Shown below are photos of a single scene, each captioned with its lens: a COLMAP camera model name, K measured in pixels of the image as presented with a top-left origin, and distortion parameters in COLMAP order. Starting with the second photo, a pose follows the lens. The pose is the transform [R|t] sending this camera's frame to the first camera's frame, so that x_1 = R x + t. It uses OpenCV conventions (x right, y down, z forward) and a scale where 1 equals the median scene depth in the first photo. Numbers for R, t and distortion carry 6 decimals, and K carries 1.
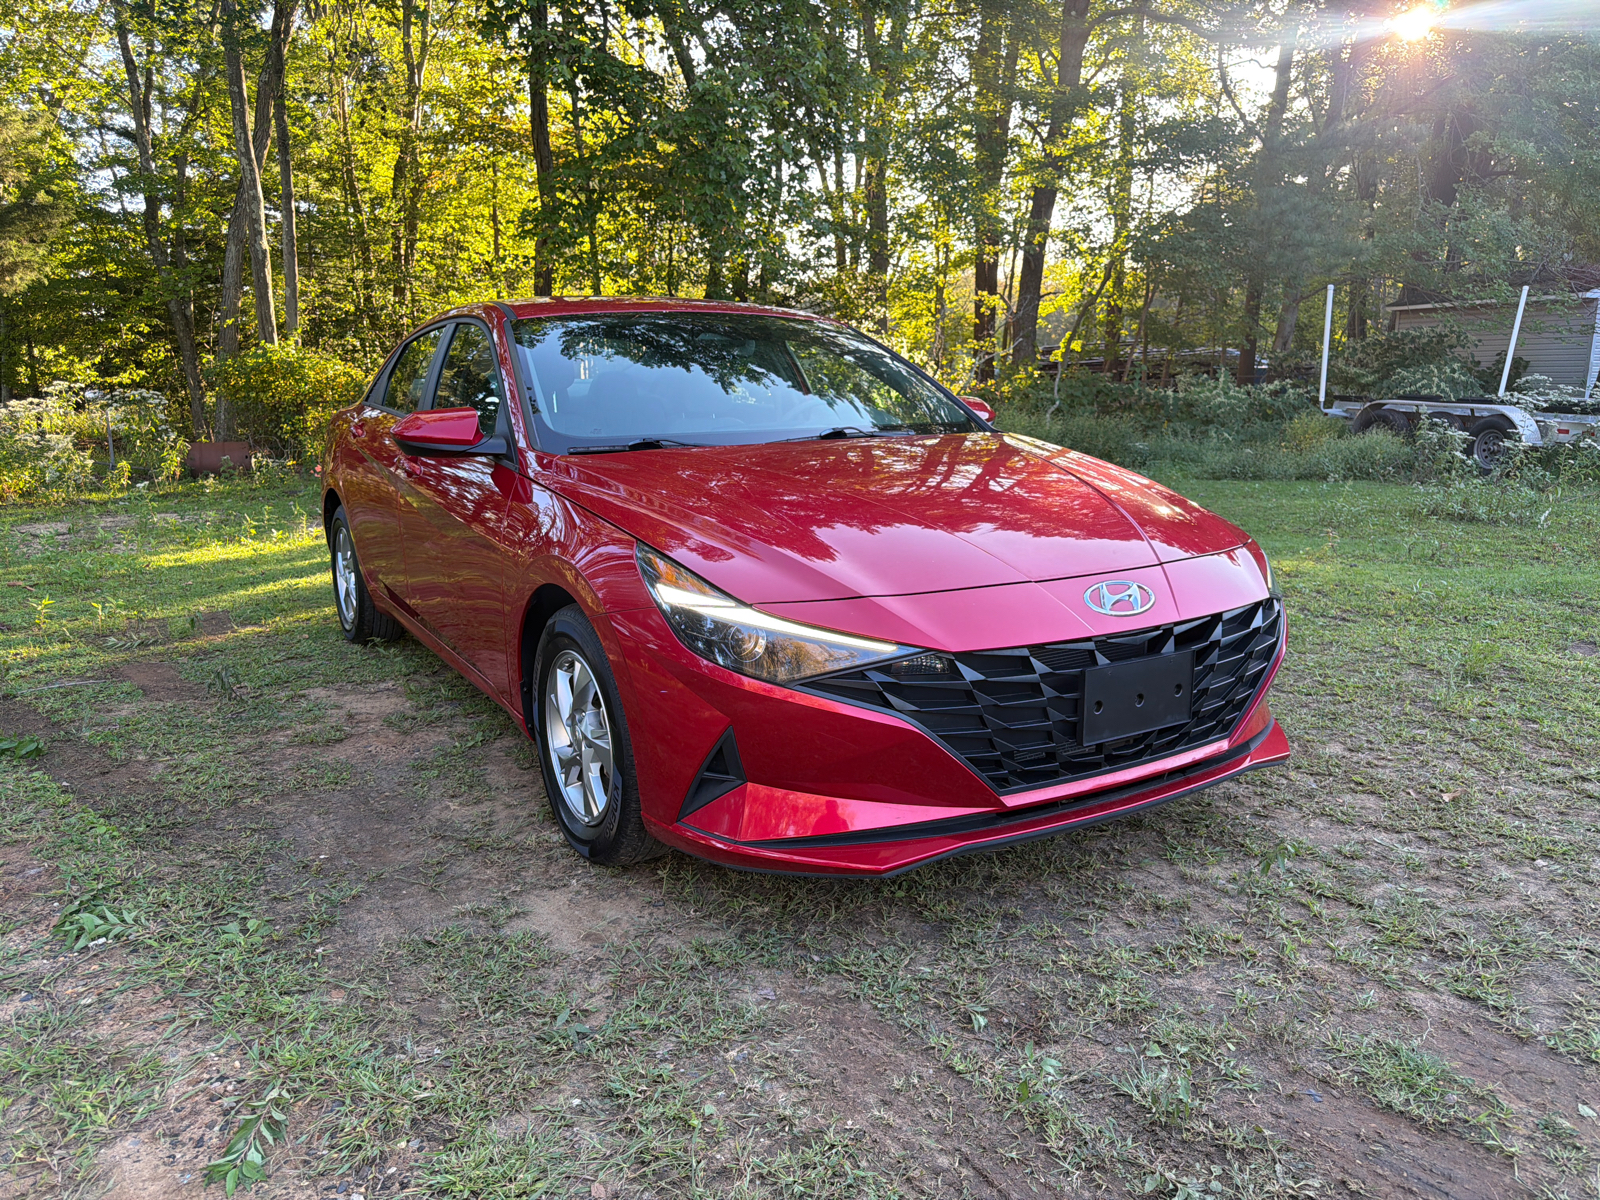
lens RADIAL K [[1128.0, 0, 802.9], [0, 1128.0, 633.8], [0, 0, 1]] dist [0.003616, -0.022016]
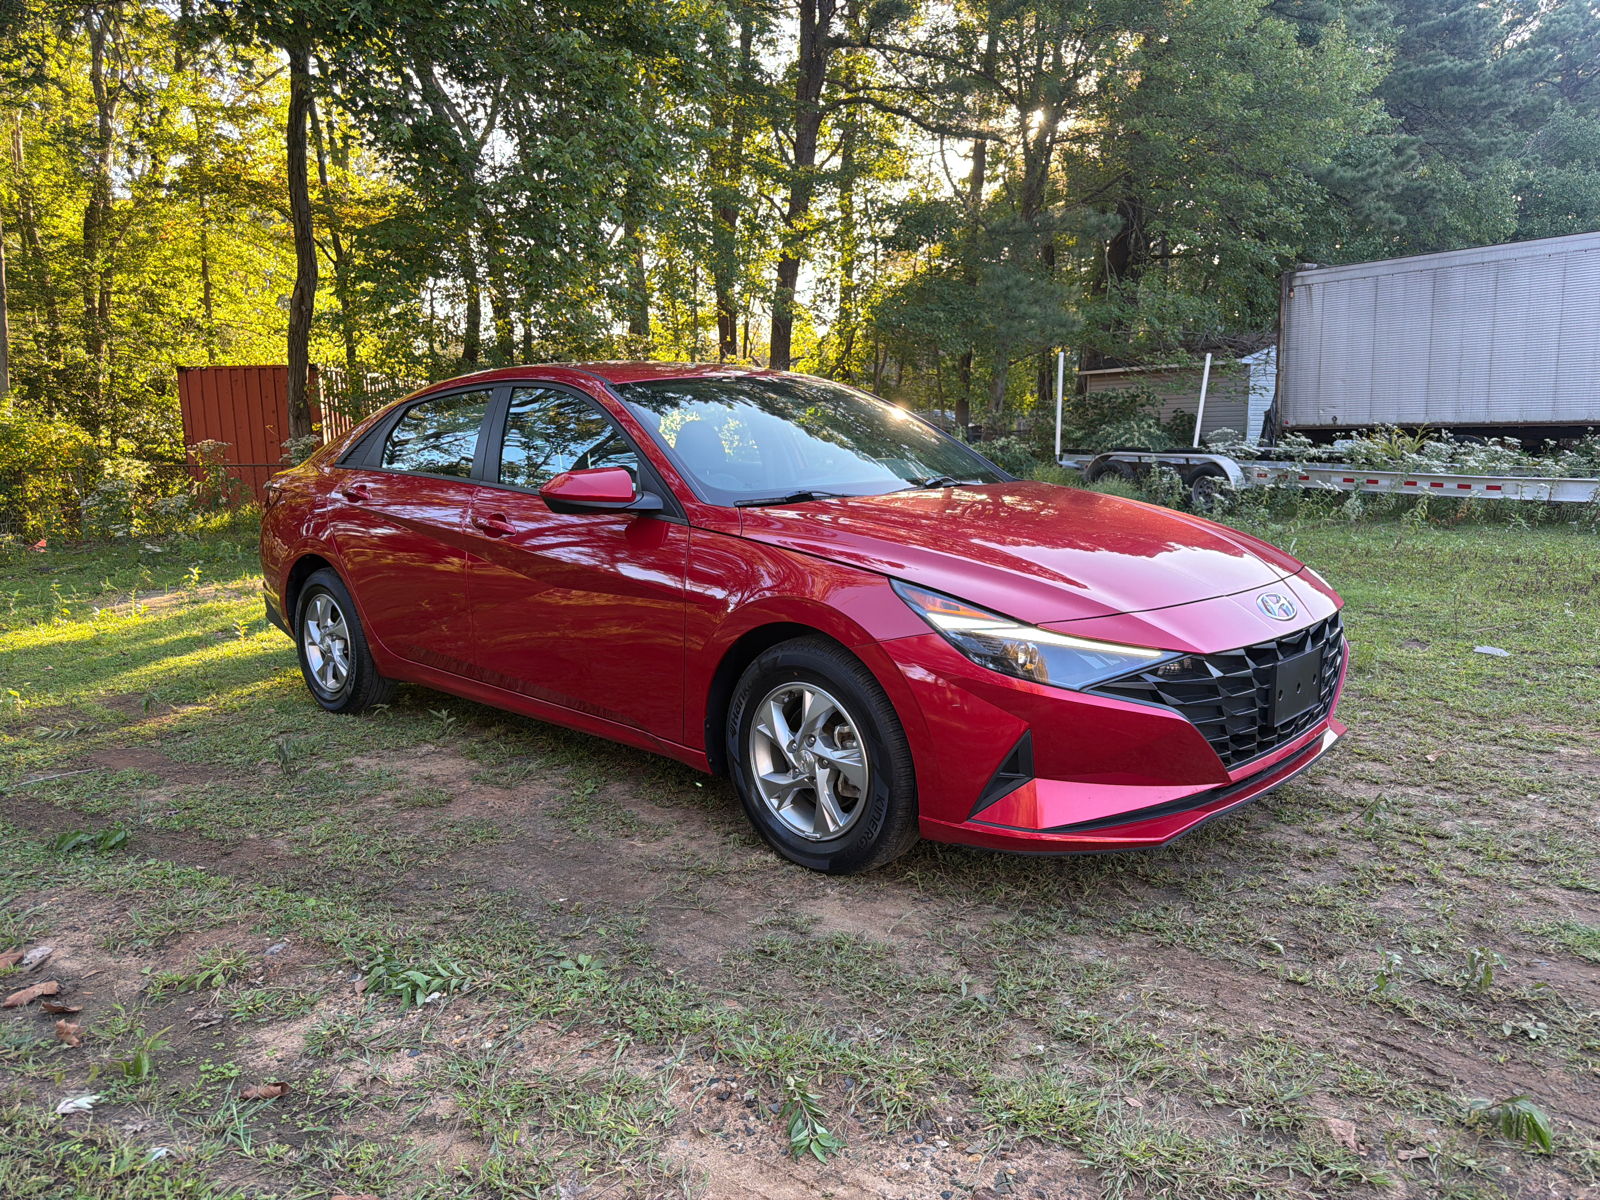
lens RADIAL K [[1128.0, 0, 802.9], [0, 1128.0, 633.8], [0, 0, 1]] dist [0.003616, -0.022016]
pose [[0.965071, -0.053336, 0.256502, -0.150962], [0.066162, 0.996940, -0.041628, 0.004117], [-0.253497, 0.057144, 0.965647, -0.018496]]
